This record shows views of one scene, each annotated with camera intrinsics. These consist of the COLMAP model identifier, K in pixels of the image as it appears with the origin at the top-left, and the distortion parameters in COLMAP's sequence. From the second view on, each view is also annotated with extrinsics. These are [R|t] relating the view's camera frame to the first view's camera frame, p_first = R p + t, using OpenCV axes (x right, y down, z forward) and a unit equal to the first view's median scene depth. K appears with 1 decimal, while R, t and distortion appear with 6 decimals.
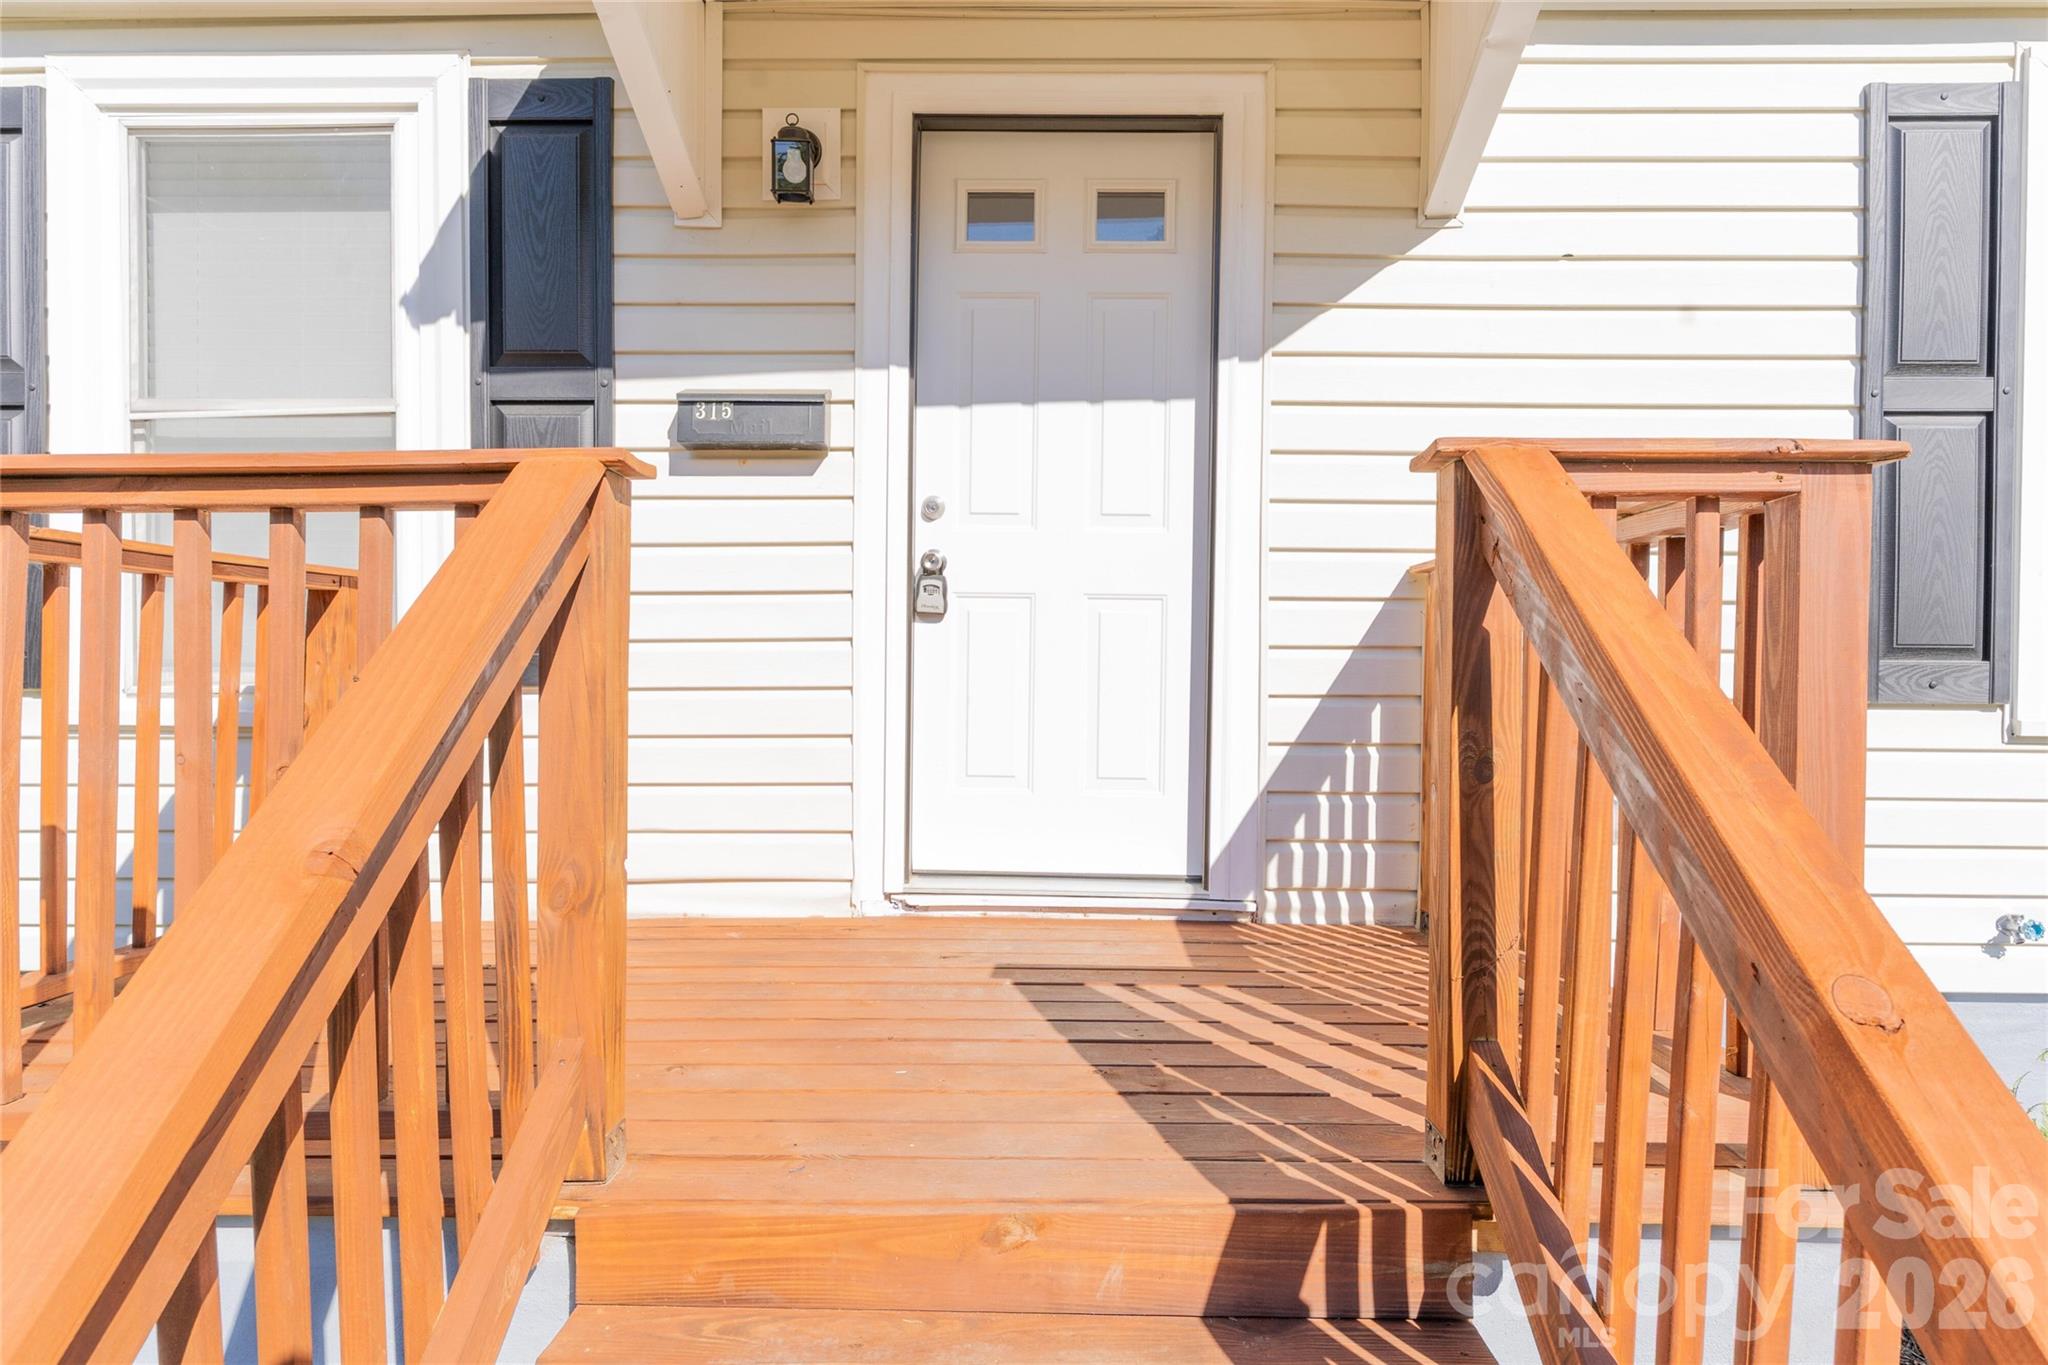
lens RADIAL K [[1221.9, 0, 1010.2], [0, 1221.9, 676.4], [0, 0, 1]] dist [0.000627, 0.003109]
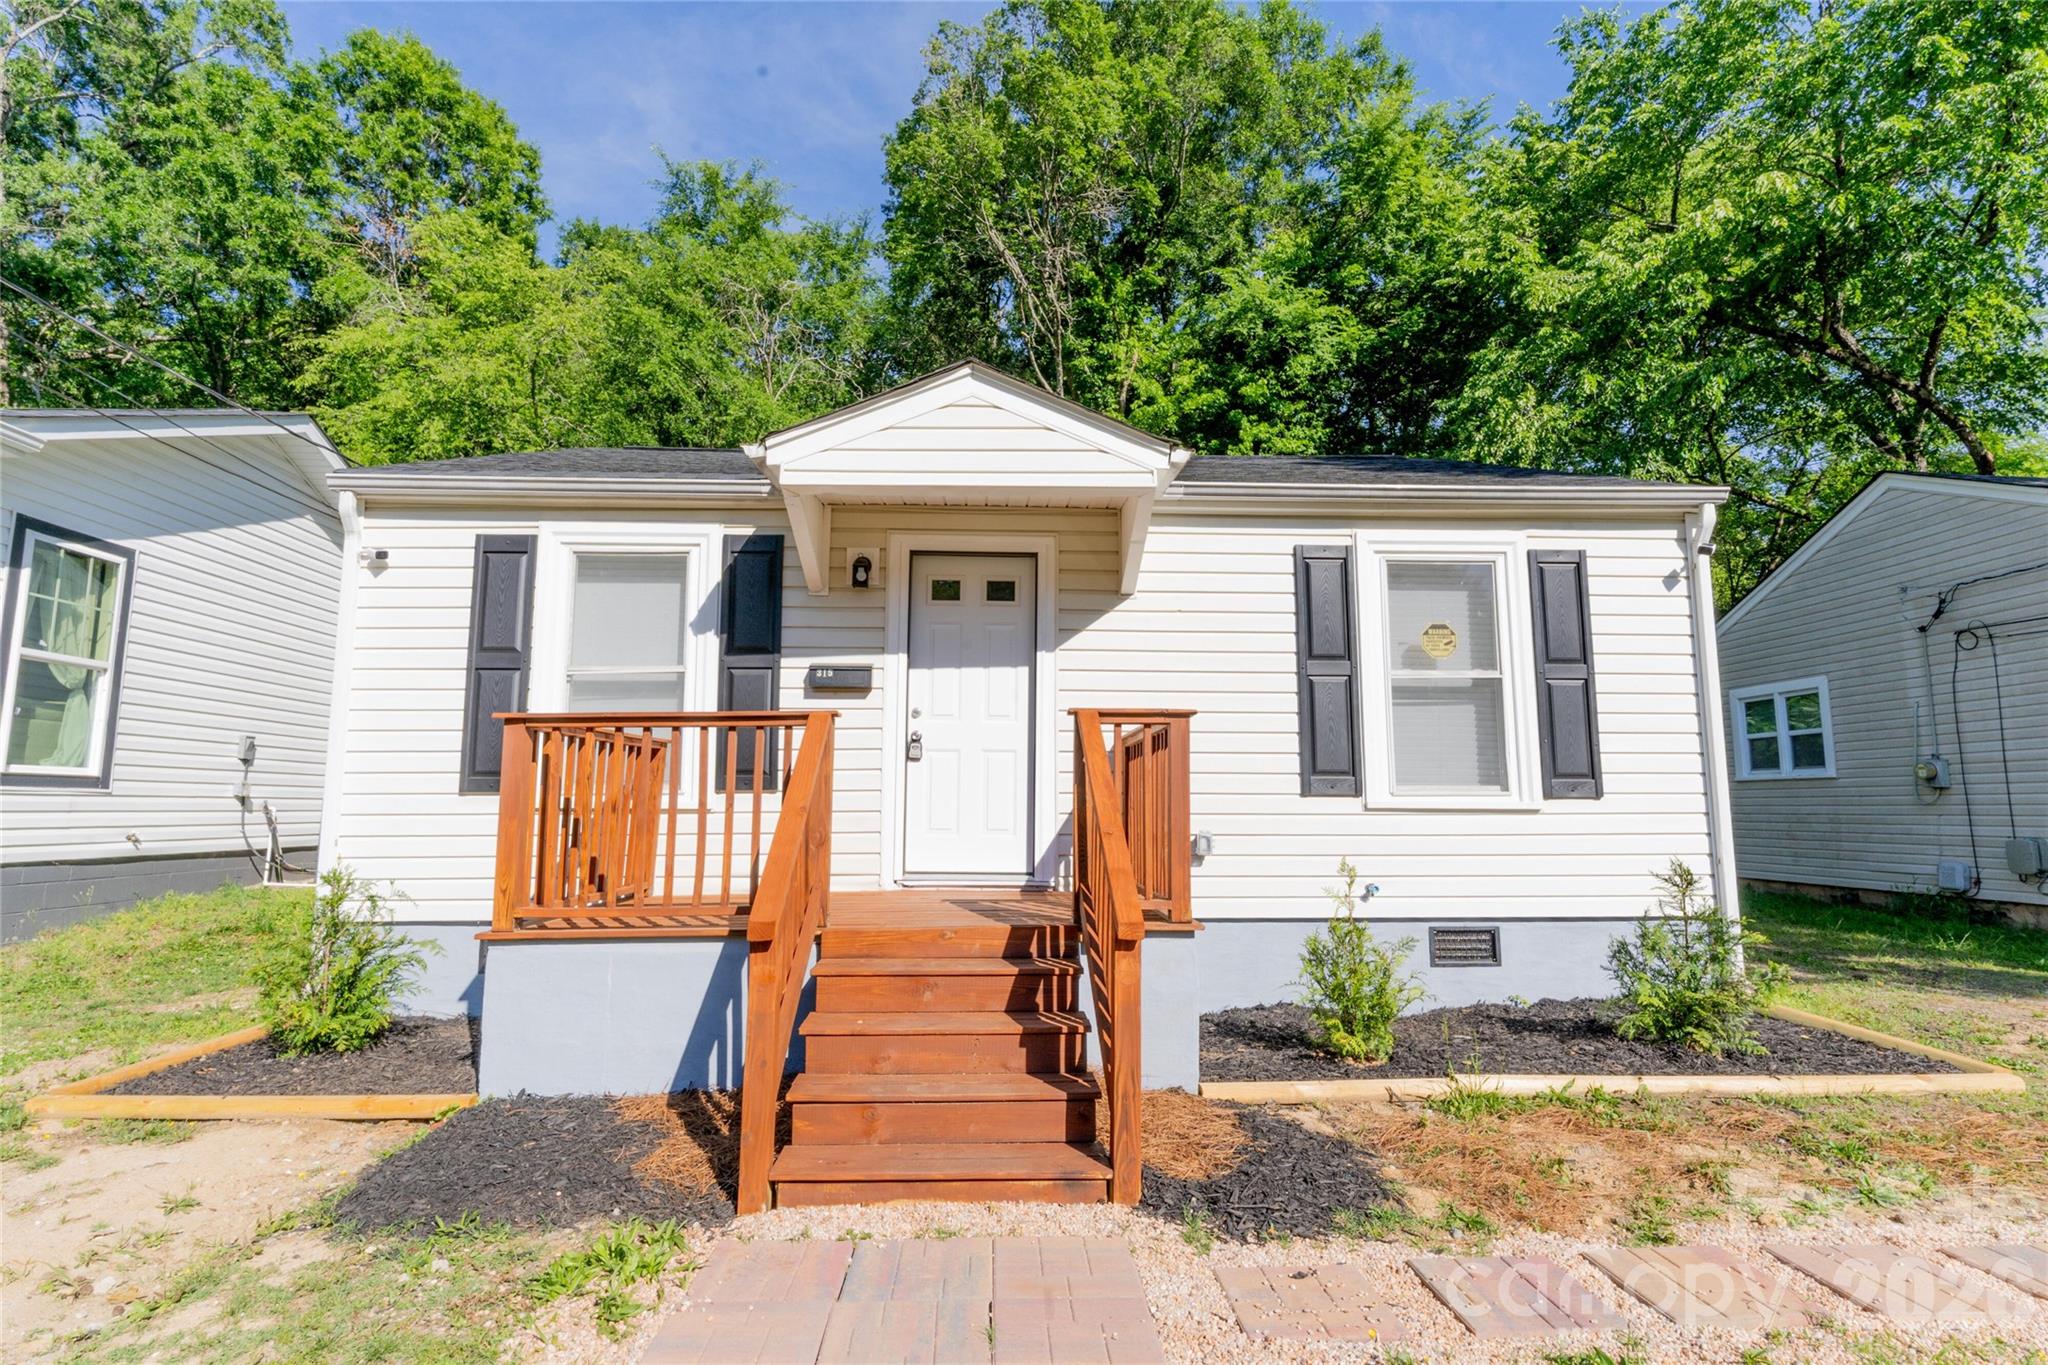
lens RADIAL K [[973.6, 0, 1022.7], [0, 973.6, 685.2], [0, 0, 1]] dist [0.004524, -0.001719]
pose [[0.997415, 0.003503, 0.071770, 0.005766], [0.005600, 0.991983, -0.126248, 0.047405], [-0.071637, 0.126324, 0.989399, -0.883960]]
